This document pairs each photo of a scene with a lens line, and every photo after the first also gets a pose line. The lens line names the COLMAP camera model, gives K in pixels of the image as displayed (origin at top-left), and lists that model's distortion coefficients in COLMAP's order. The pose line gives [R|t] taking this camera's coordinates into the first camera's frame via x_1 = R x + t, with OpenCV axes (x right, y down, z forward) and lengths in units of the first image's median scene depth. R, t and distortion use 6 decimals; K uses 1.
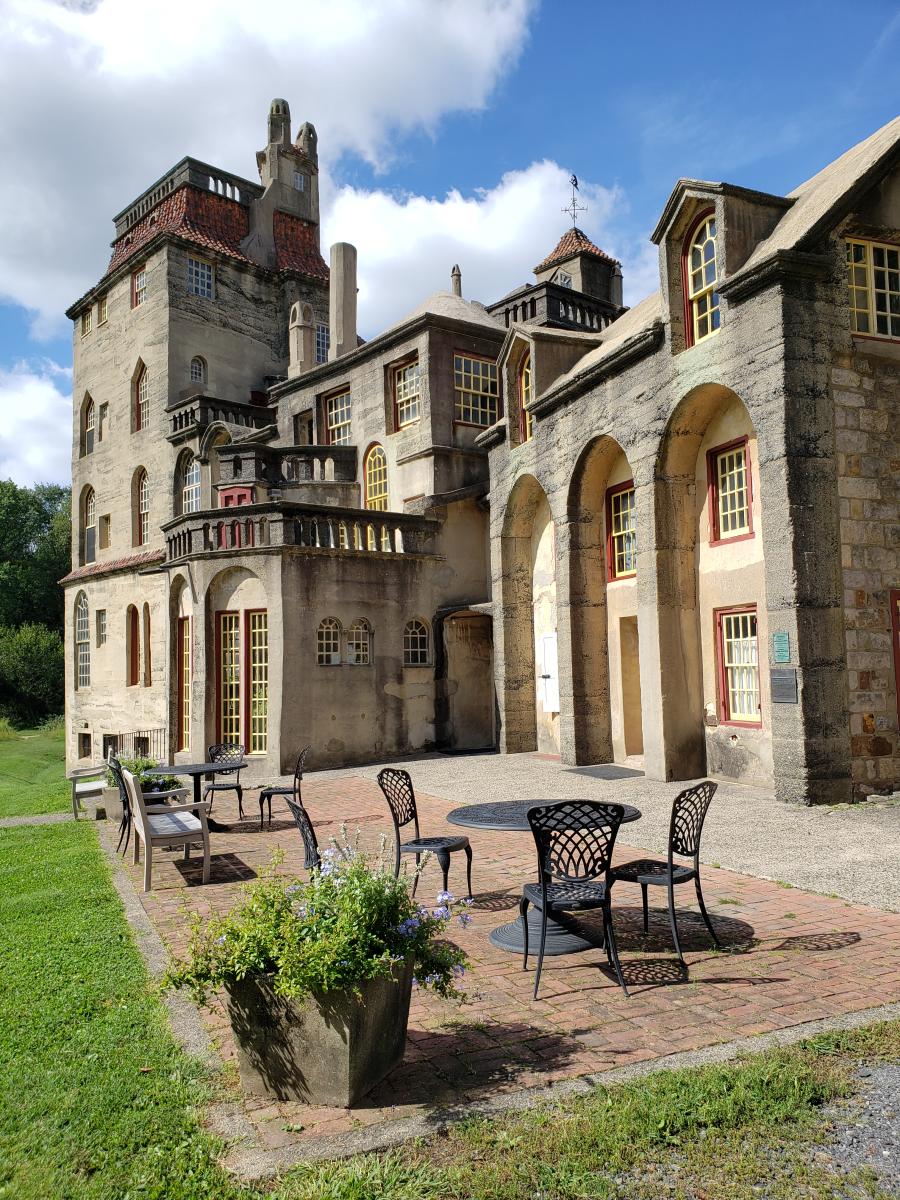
lens RADIAL K [[958.6, 0, 445.7], [0, 958.6, 631.7], [0, 0, 1]] dist [0.012535, -0.000097]
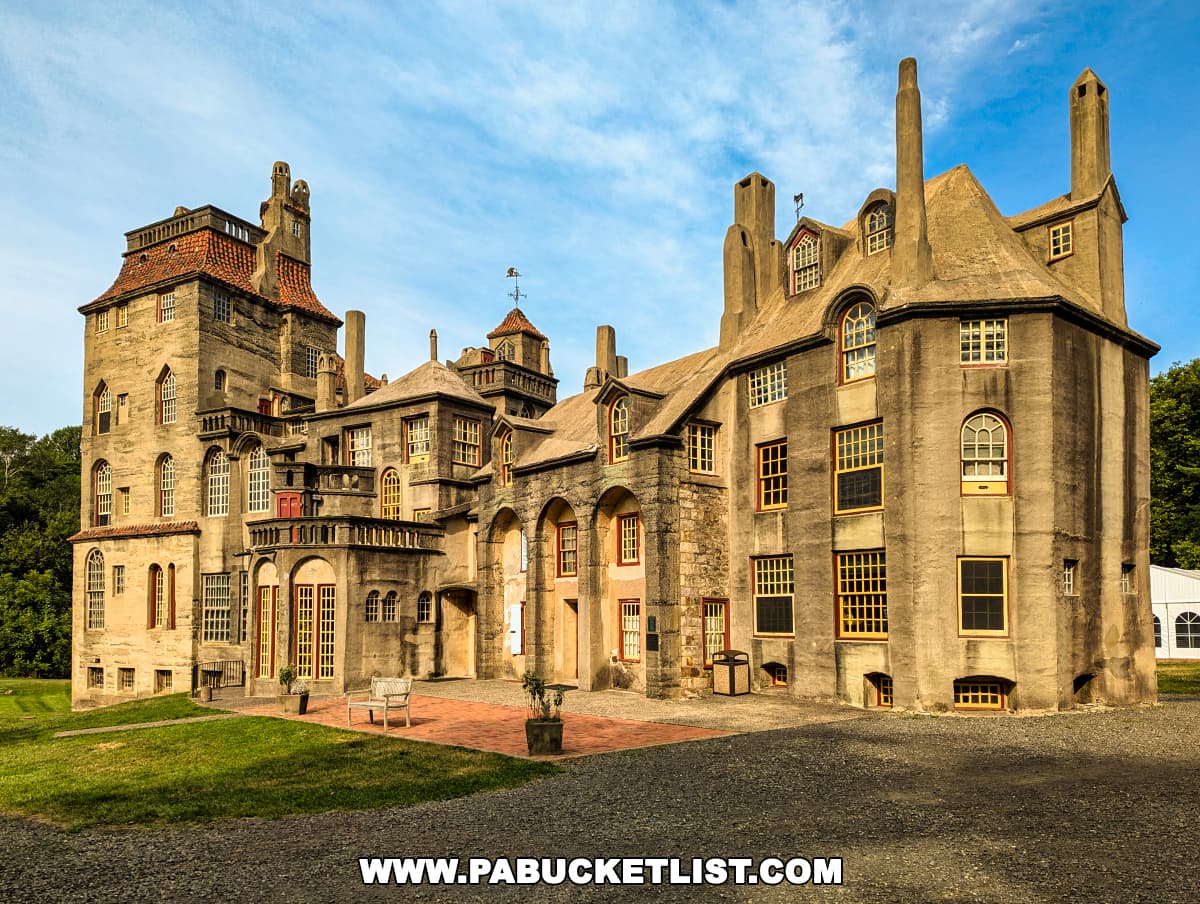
lens RADIAL K [[930.4, 0, 599.5], [0, 930.4, 600.2], [0, 0, 1]] dist [0.003325, 0.009392]
pose [[0.956975, 0.028437, 0.288772, -0.182145], [-0.035605, 0.999174, 0.019600, -0.037338], [-0.287976, -0.029039, 0.957197, -0.475813]]
